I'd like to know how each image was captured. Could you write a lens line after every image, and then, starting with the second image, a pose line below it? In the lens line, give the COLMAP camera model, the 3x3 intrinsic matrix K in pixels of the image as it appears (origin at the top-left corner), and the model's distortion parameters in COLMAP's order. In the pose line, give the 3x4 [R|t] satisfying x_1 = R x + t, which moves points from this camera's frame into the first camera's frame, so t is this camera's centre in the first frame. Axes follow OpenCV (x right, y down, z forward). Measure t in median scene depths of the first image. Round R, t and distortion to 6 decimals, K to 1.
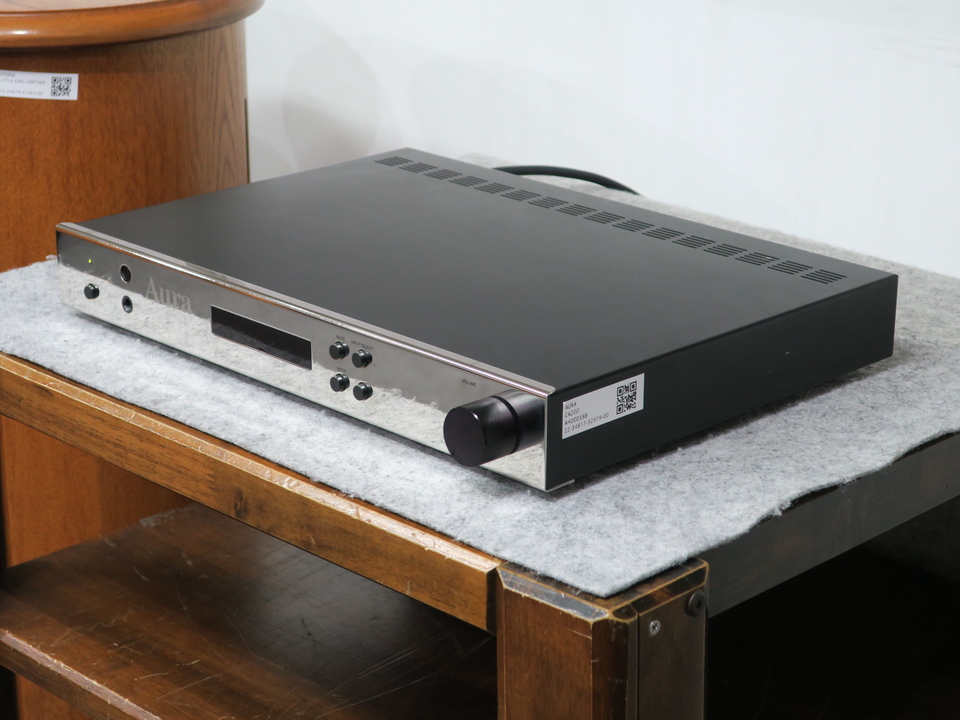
lens RADIAL K [[2176.1, 0, 480.0], [0, 2176.1, 360.0], [0, 0, 1]] dist [-0.003475, -0.086497]
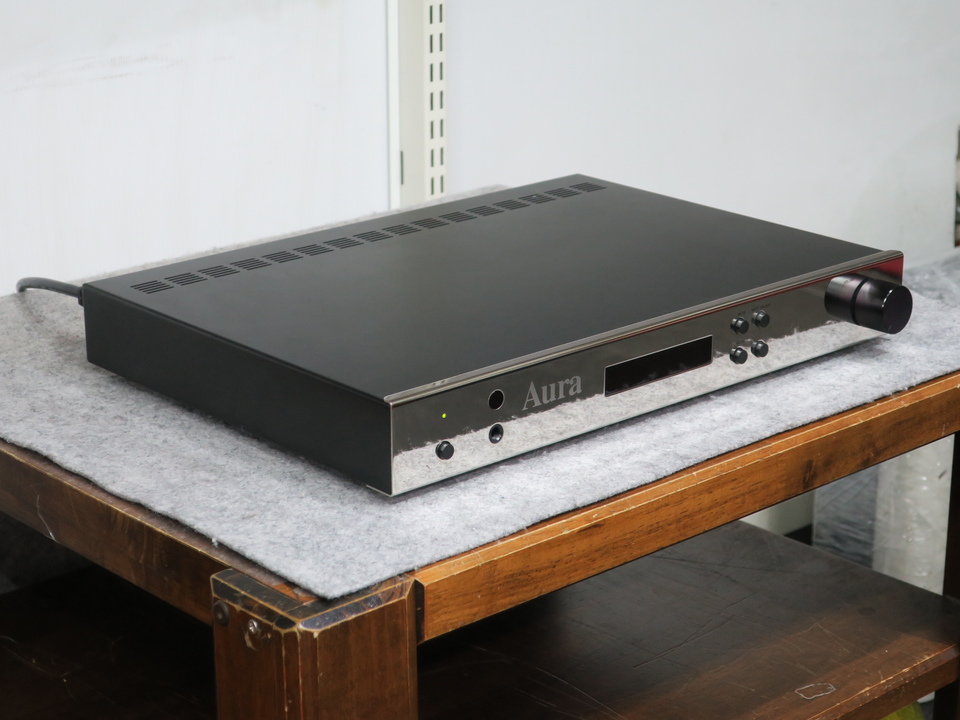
lens RADIAL K [[2176.1, 0, 480.0], [0, 2176.1, 360.0], [0, 0, 1]] dist [-0.003475, -0.086497]
pose [[0.050192, -0.319201, 0.946357, -1.061601], [0.336173, 0.897660, 0.284946, -0.329385], [-0.940462, 0.303837, 0.152362, 0.912039]]
